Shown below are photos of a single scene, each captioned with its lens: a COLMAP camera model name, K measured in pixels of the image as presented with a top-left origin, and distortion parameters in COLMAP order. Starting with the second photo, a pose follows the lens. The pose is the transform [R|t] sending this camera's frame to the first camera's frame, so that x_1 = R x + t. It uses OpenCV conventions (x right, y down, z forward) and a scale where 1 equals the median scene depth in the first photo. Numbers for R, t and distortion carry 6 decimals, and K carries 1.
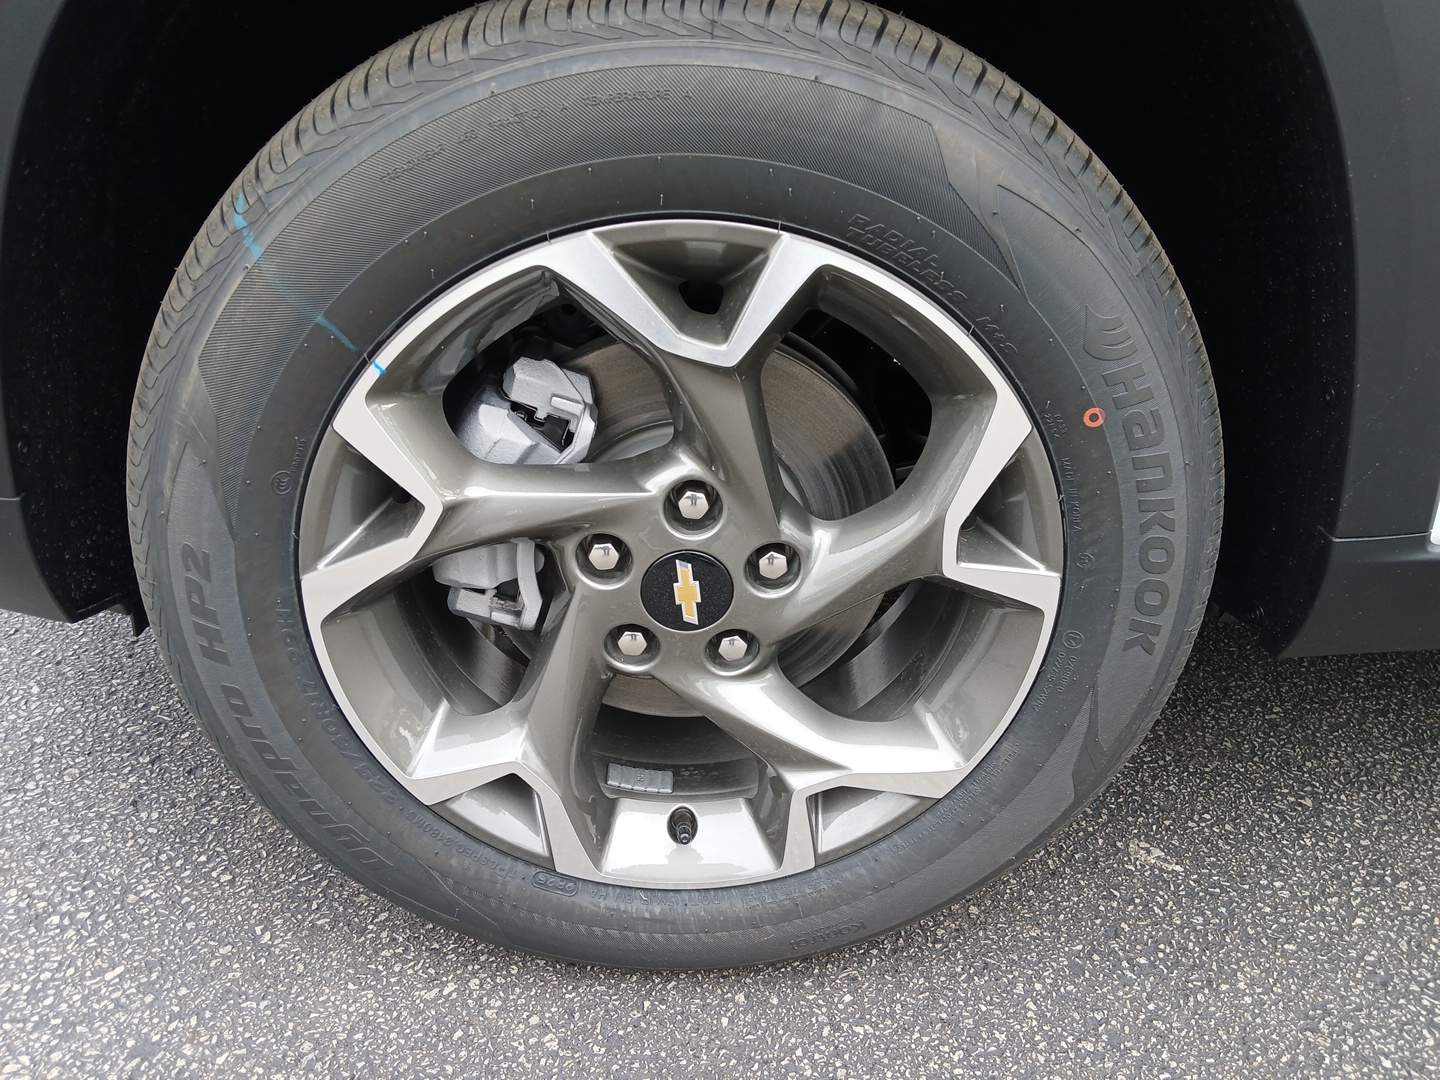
lens RADIAL K [[1064.4, 0, 720.6], [0, 1064.4, 535.4], [0, 0, 1]] dist [-0.001032, -0.026212]
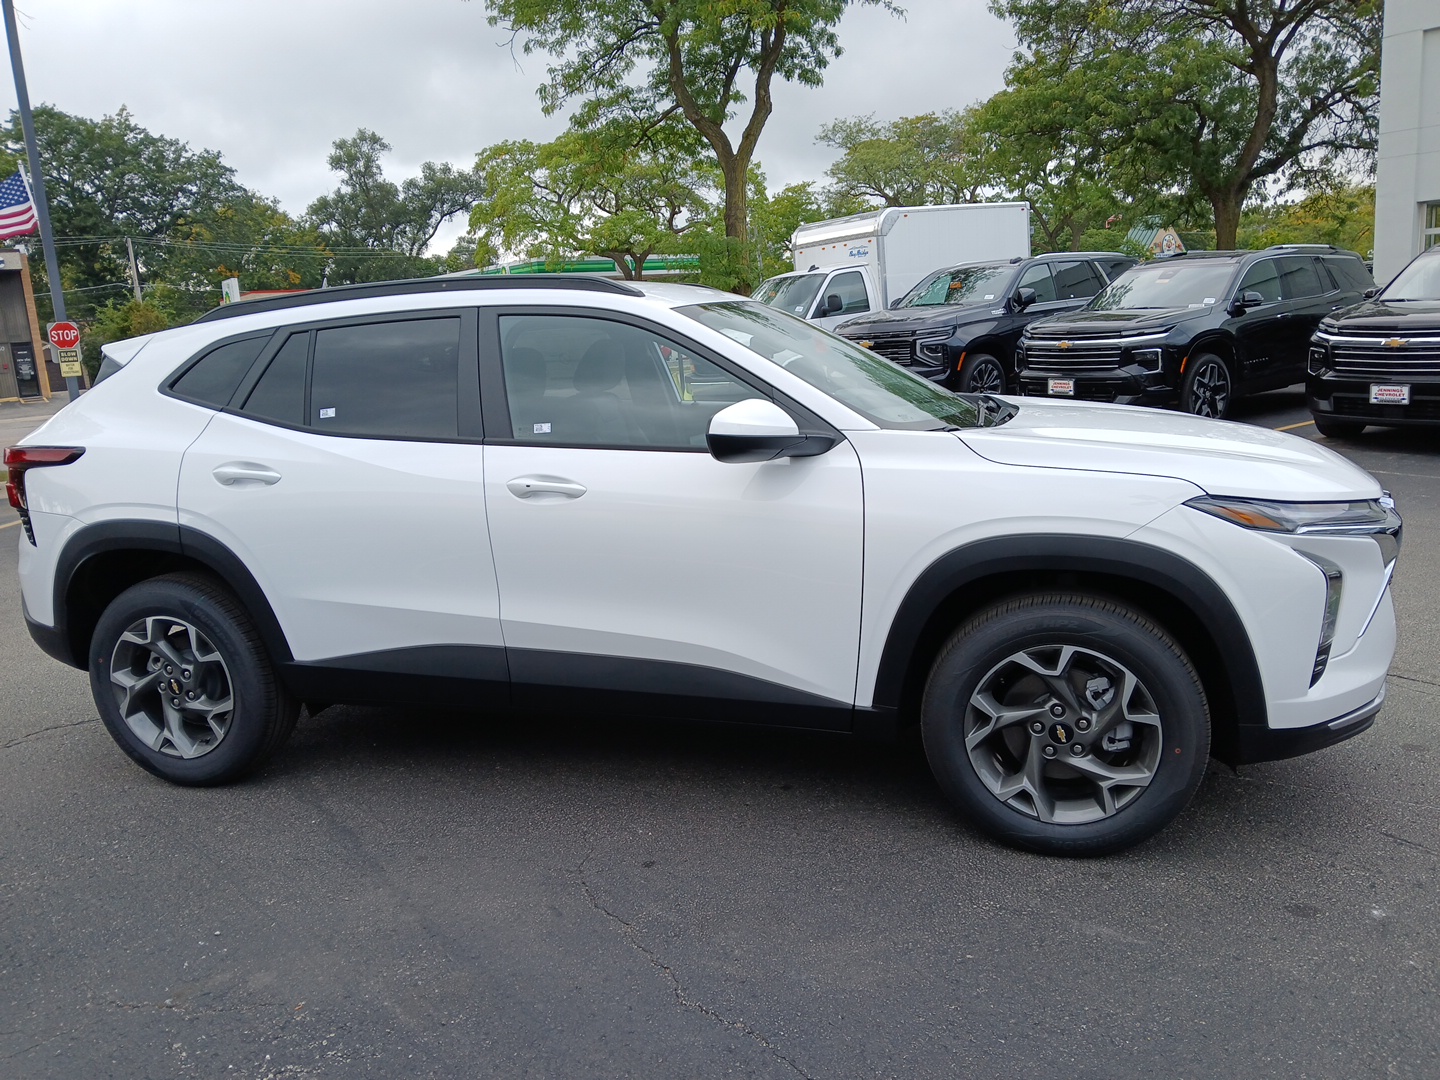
lens RADIAL K [[1100.1, 0, 720.0], [0, 1100.1, 540.0], [0, 0, 1]] dist [0.102638, -0.269240]
pose [[0.925496, -0.196040, -0.324076, 0.281643], [0.087219, 0.942944, -0.321324, 0.610805], [0.368578, 0.269118, 0.889790, -3.440537]]
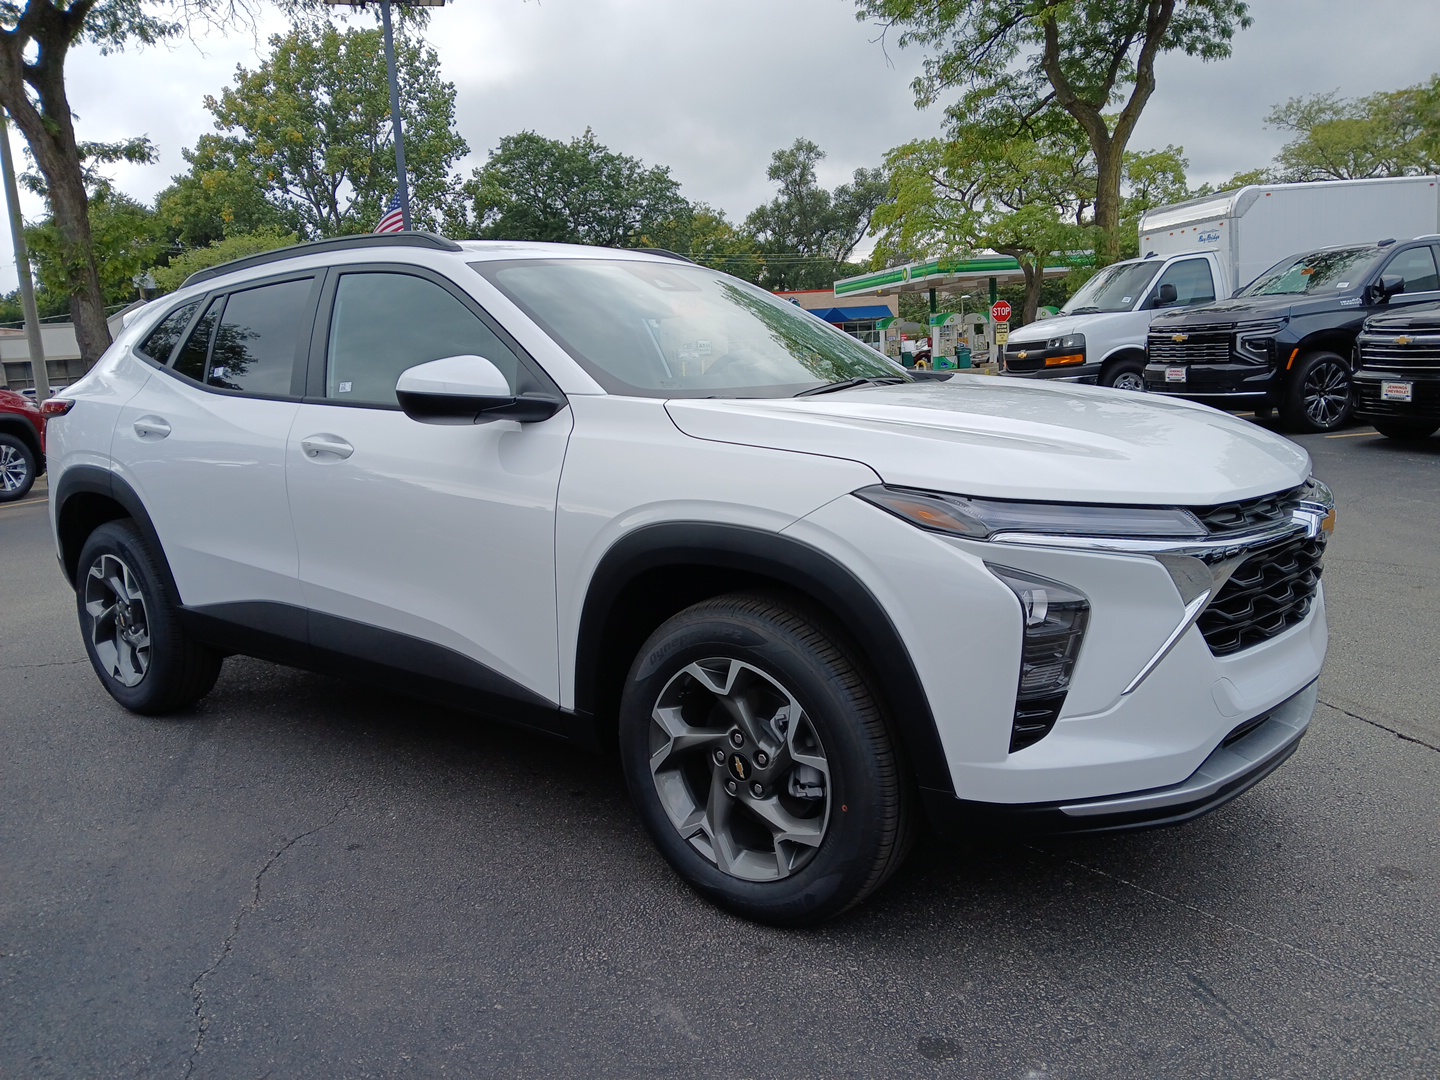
lens RADIAL K [[1105.5, 0, 720.0], [0, 1105.5, 540.0], [0, 0, 1]] dist [0.087439, -0.192427]
pose [[0.764152, -0.135360, -0.630674, 2.230762], [-0.099004, 0.941536, -0.322037, 0.514222], [0.637393, 0.308524, 0.706076, -1.690011]]
